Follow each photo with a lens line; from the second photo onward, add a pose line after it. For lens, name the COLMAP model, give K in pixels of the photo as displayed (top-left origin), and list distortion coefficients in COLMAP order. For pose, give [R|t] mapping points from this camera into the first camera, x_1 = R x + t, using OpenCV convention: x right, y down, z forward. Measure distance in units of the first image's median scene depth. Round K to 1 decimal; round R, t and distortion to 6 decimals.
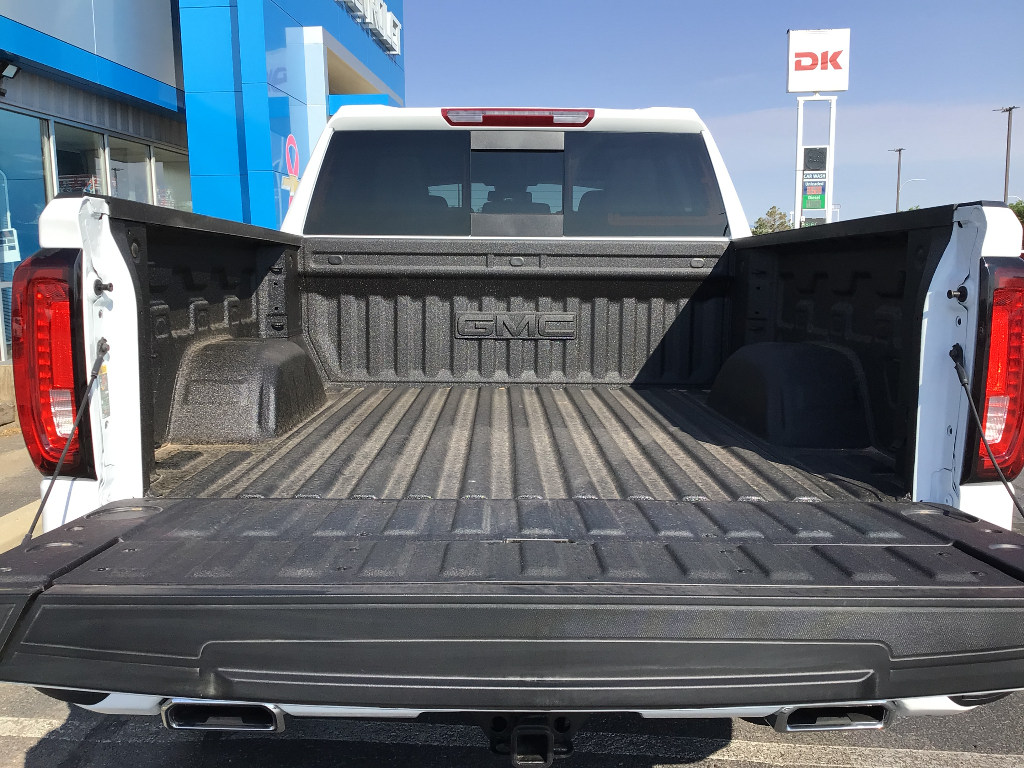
lens RADIAL K [[916.8, 0, 508.5], [0, 916.8, 376.0], [0, 0, 1]] dist [0.061287, -0.068944]
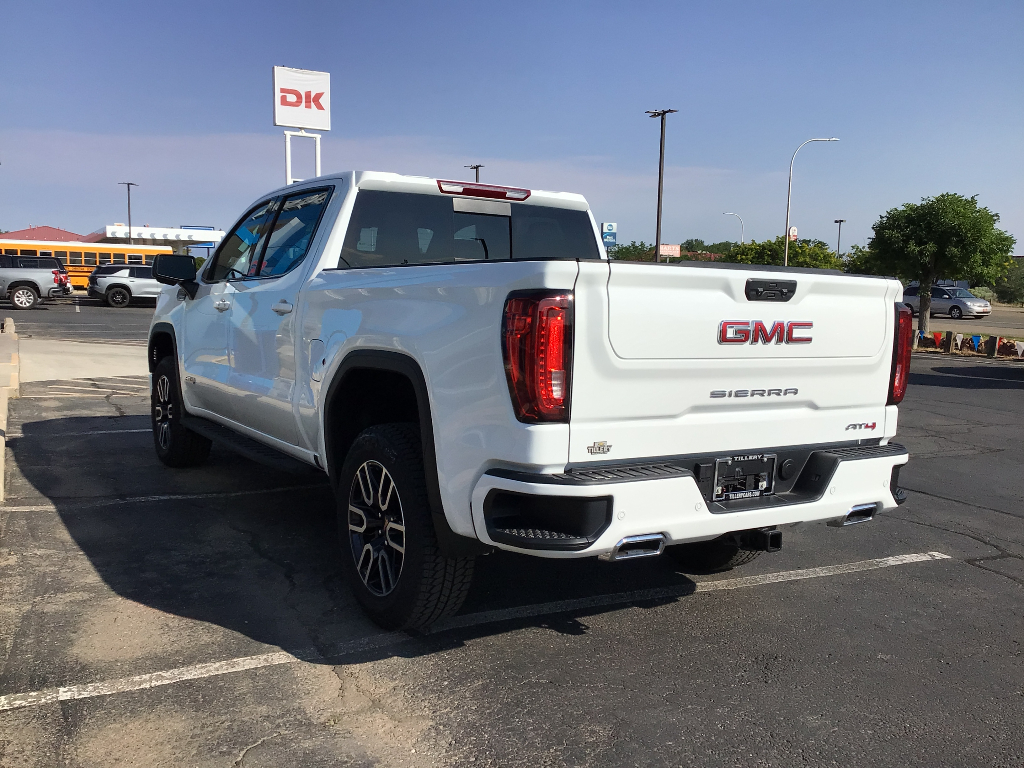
lens RADIAL K [[916.8, 0, 517.7], [0, 916.8, 381.9], [0, 0, 1]] dist [0.061287, -0.068944]
pose [[0.844460, -0.028400, 0.534865, -0.196031], [0.039874, 0.999156, -0.009902, 0.006566], [-0.534132, 0.029689, 0.844880, -0.053866]]
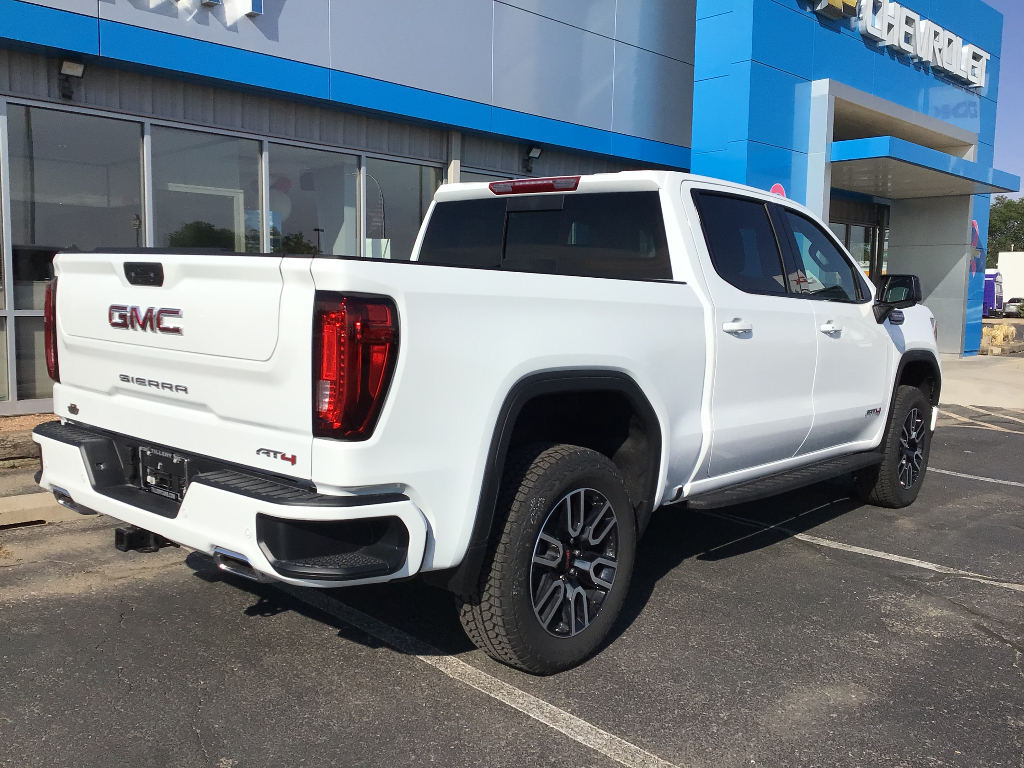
lens RADIAL K [[916.8, 0, 514.2], [0, 916.8, 379.8], [0, 0, 1]] dist [0.061287, -0.068944]
pose [[0.752077, 0.083617, -0.653750, 0.240955], [-0.110990, 0.993821, -0.000571, -0.001852], [0.649663, 0.072989, 0.756711, 0.007170]]
